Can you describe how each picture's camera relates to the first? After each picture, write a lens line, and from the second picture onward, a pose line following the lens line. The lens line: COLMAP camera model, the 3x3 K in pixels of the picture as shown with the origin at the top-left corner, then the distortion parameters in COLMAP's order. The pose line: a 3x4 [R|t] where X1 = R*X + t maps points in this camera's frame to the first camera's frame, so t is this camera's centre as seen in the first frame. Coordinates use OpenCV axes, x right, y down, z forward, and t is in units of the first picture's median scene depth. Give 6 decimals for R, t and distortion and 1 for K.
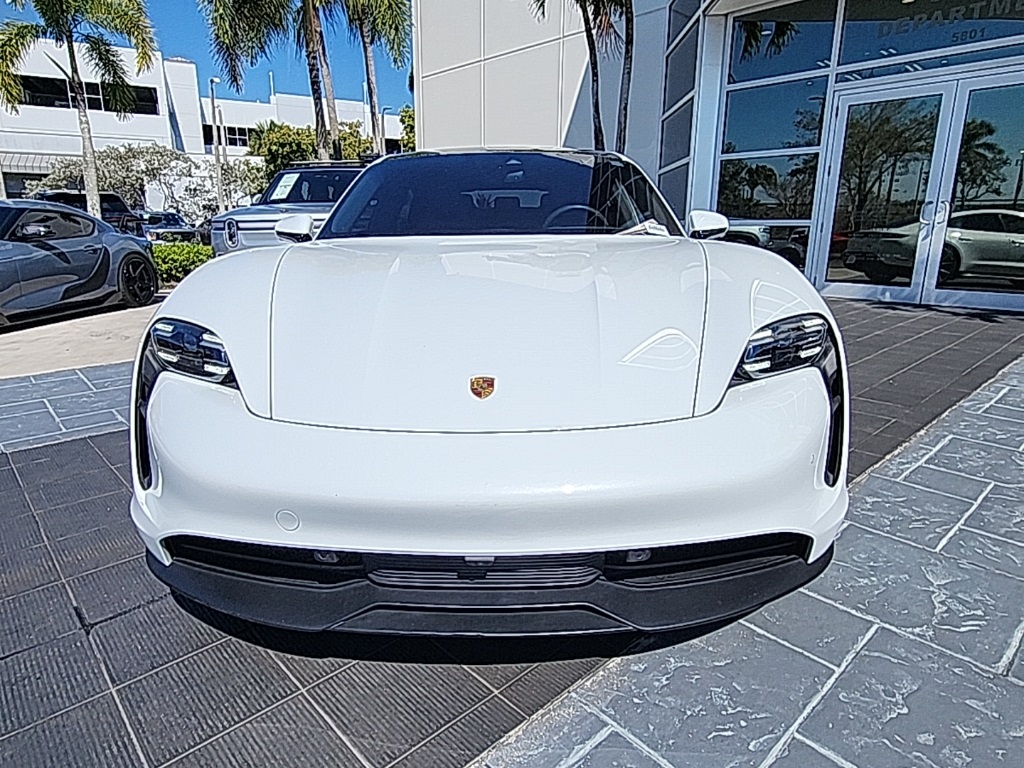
lens RADIAL K [[629.8, 0, 512.7], [0, 629.8, 374.3], [0, 0, 1]] dist [0.003032, 0.003073]
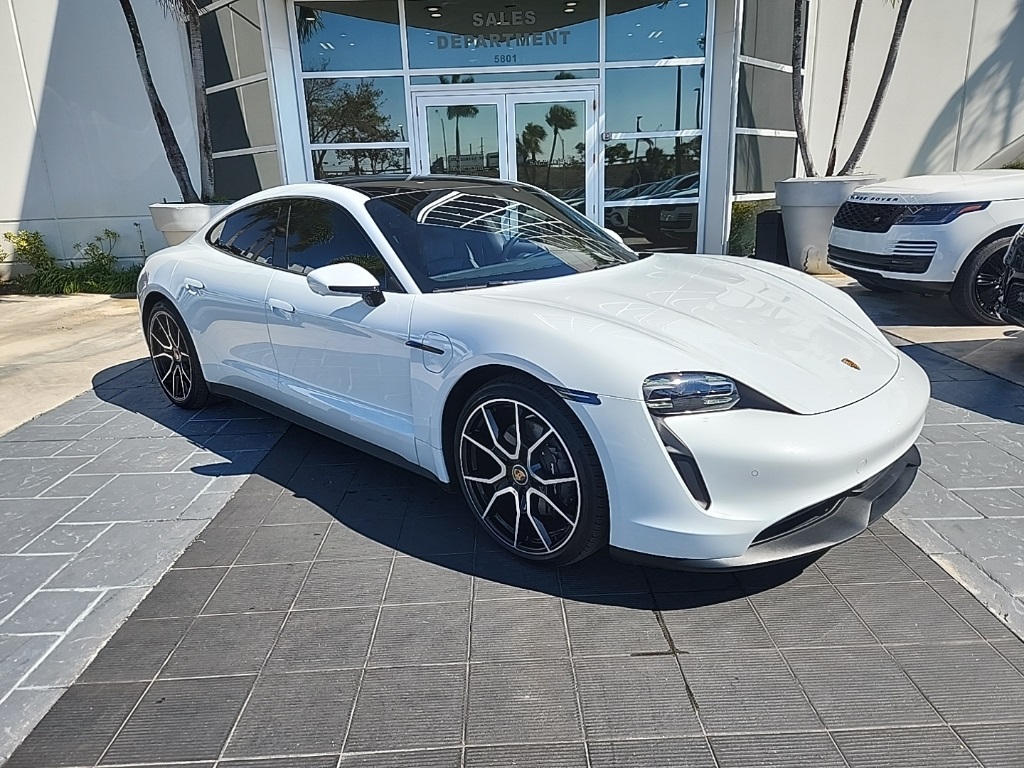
lens RADIAL K [[693.6, 0, 513.0], [0, 693.6, 374.8], [0, 0, 1]] dist [0.068488, -0.056673]
pose [[0.665662, -0.222811, 0.712215, -0.354996], [0.212588, 0.971460, 0.105222, -0.059542], [-0.715333, 0.081366, 0.694031, 0.062256]]
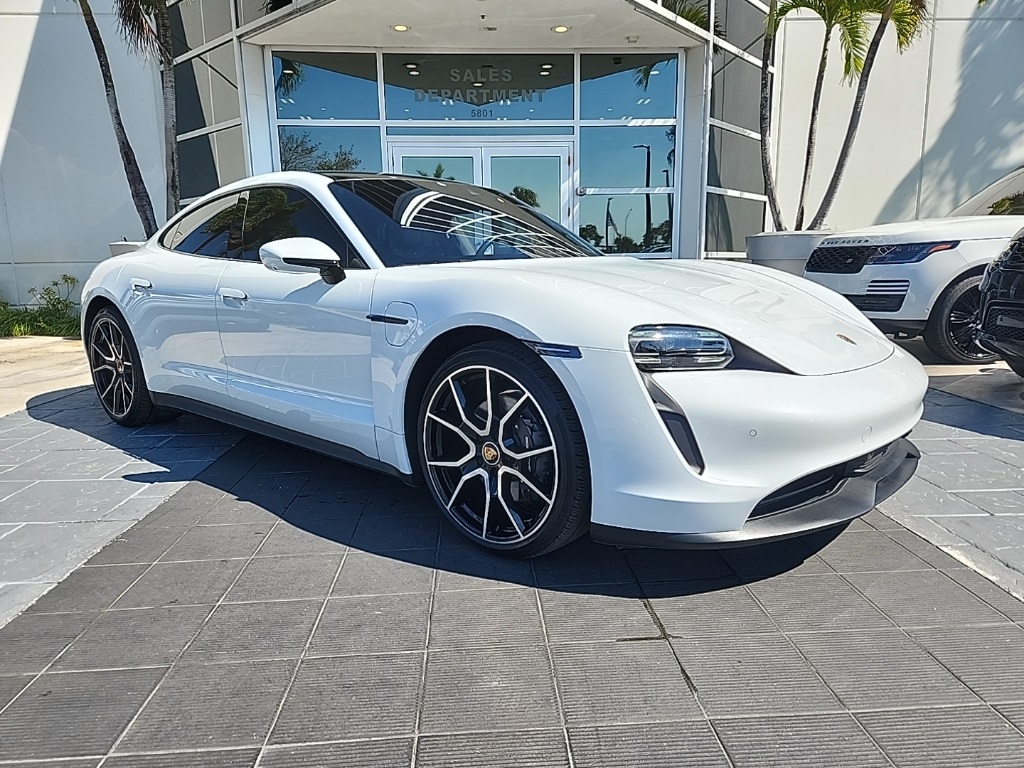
lens RADIAL K [[693.6, 0, 519.2], [0, 693.6, 388.7], [0, 0, 1]] dist [0.068488, -0.056673]
pose [[0.632577, -0.148107, 0.760204, -0.341057], [0.198216, 0.979815, 0.025955, -0.011401], [-0.748703, 0.134266, 0.649166, 0.087956]]
